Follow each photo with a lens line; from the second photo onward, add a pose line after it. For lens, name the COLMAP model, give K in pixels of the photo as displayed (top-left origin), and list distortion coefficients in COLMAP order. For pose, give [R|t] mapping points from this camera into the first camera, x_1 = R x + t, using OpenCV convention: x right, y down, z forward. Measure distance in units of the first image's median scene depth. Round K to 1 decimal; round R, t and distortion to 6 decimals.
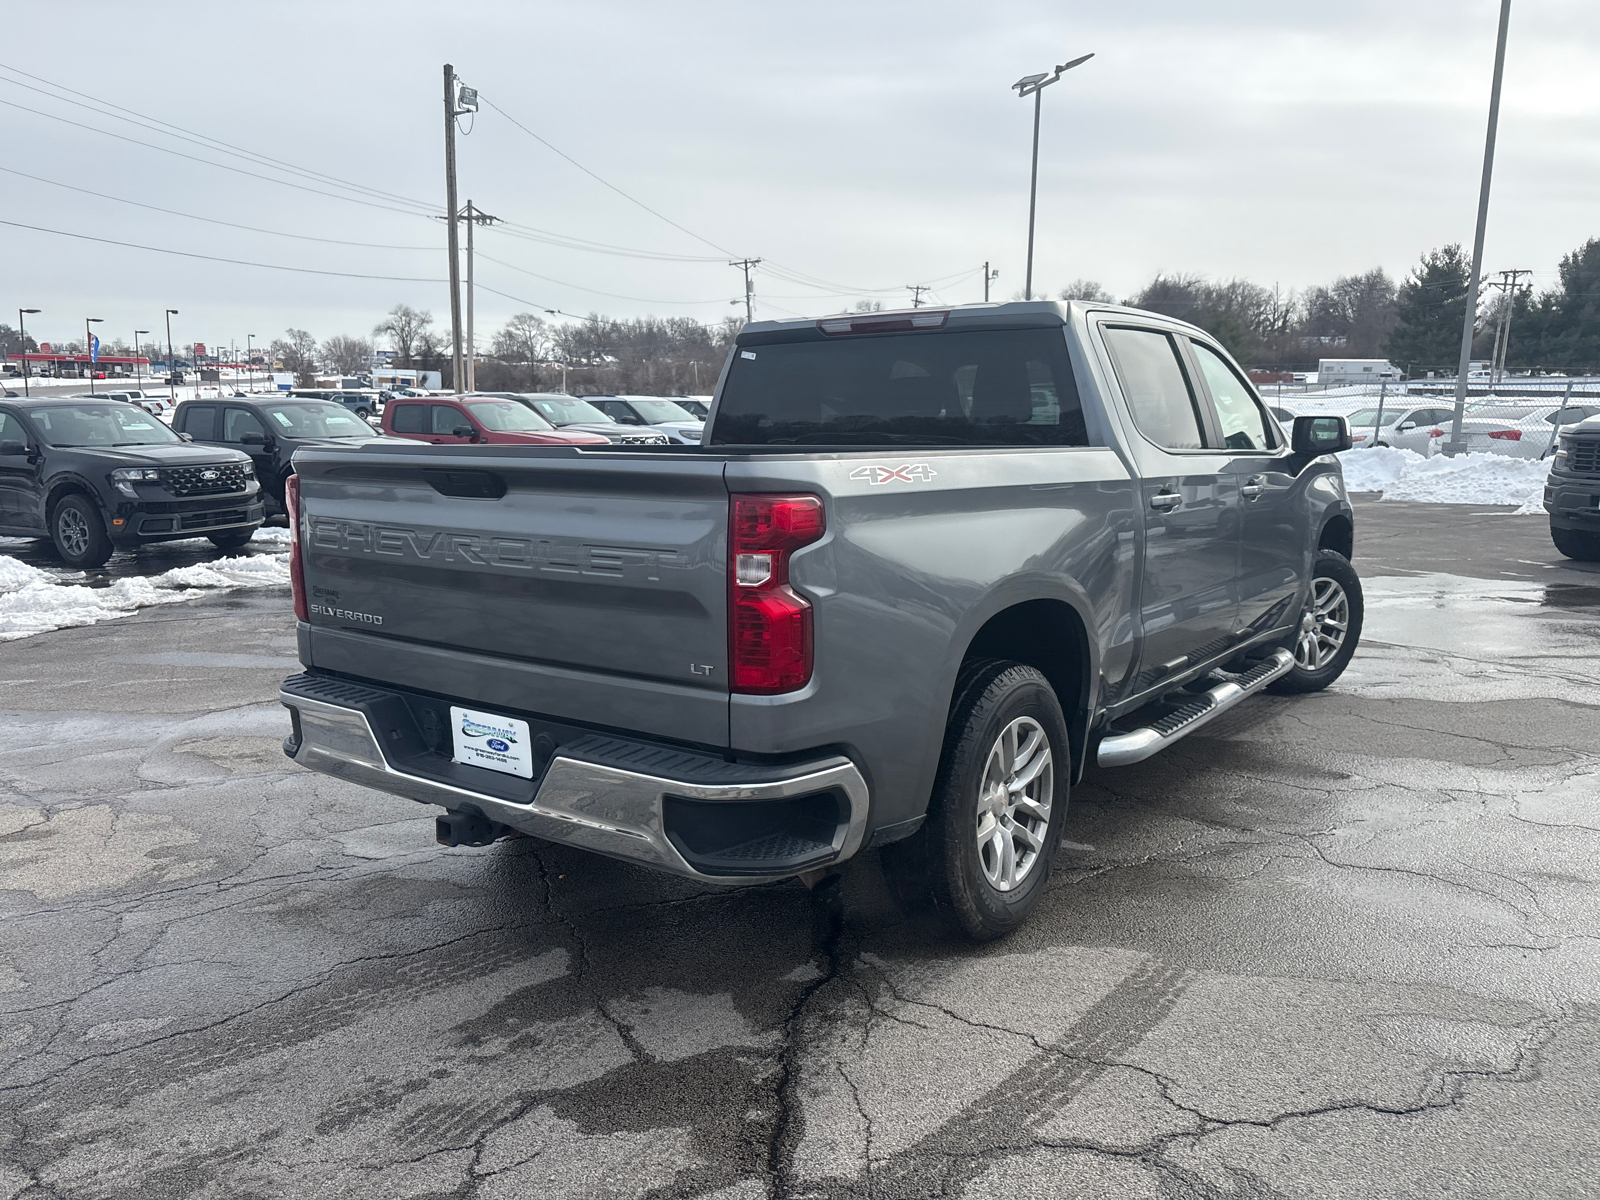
lens RADIAL K [[1205.6, 0, 776.6], [0, 1205.6, 597.0], [0, 0, 1]] dist [0.031897, -0.007265]
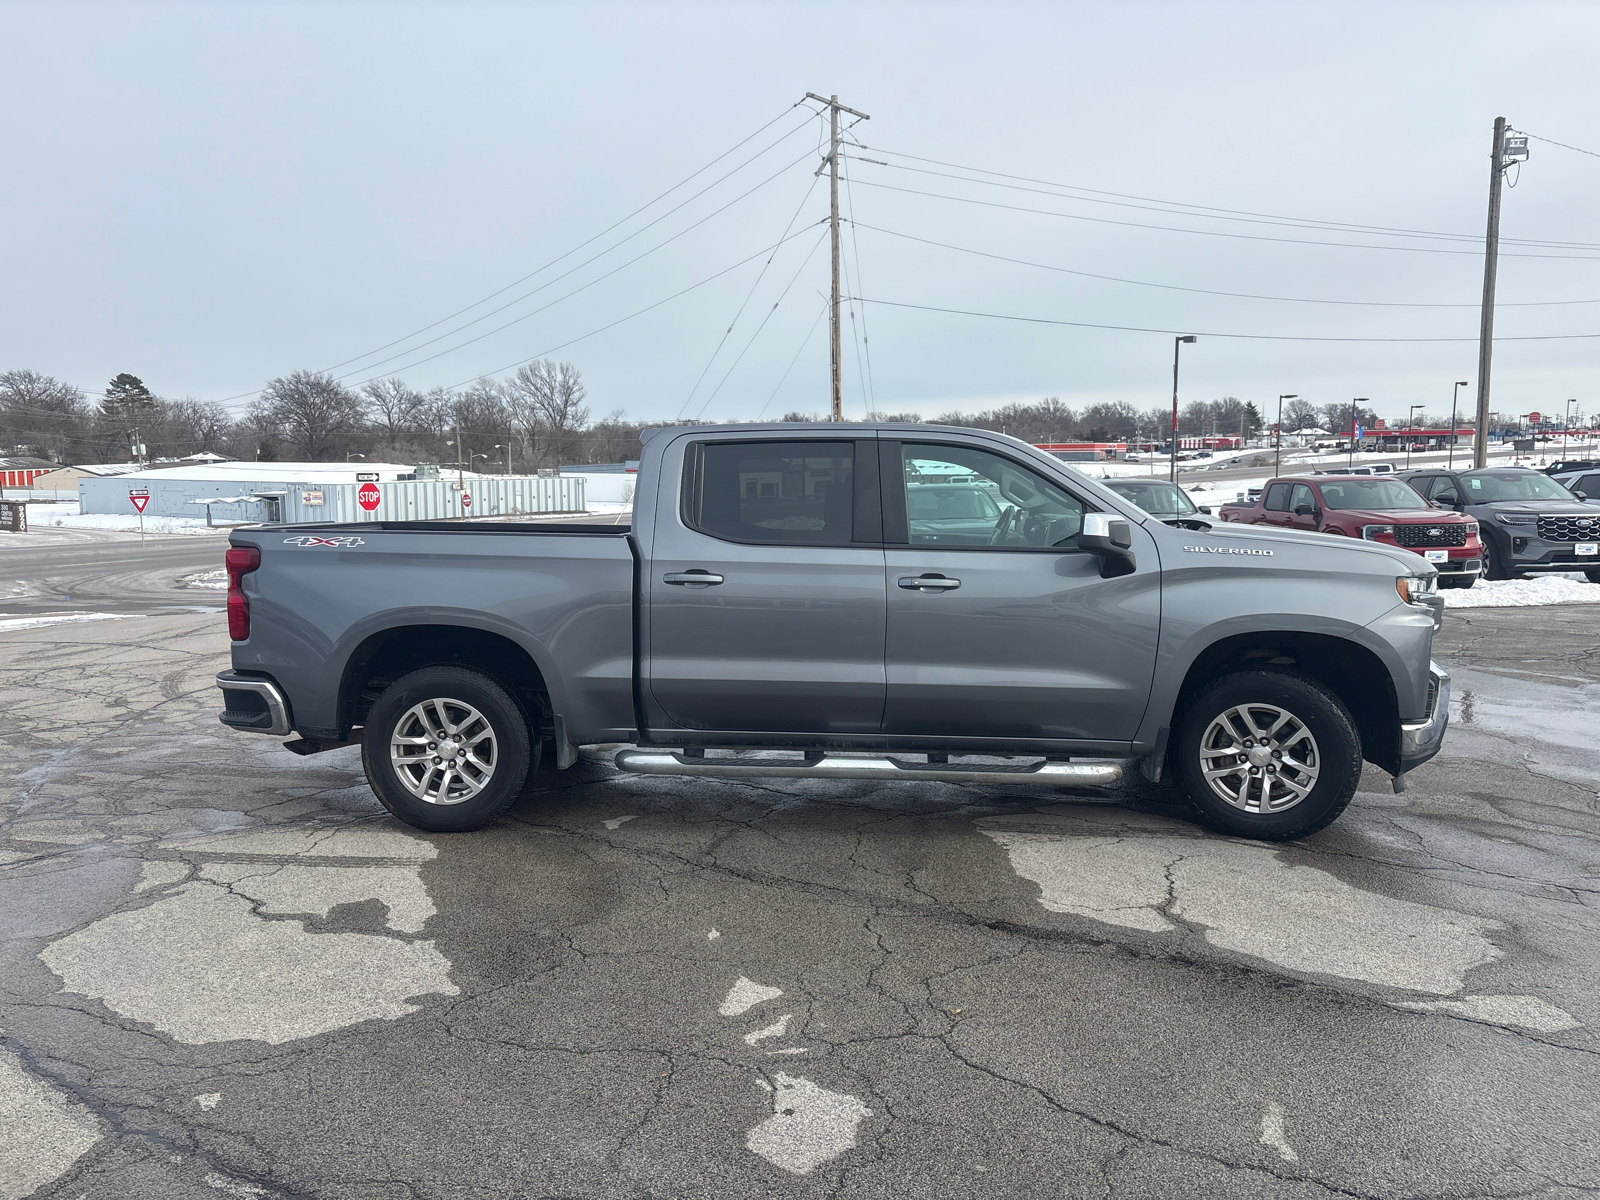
lens RADIAL K [[1213.9, 0, 783.0], [0, 1213.9, 600.5], [0, 0, 1]] dist [0.021945, 0.004823]
pose [[0.544827, 0.077255, -0.834982, 1.093143], [-0.123409, 0.992292, 0.011285, -0.063002], [0.829417, 0.096896, 0.550162, 0.285878]]
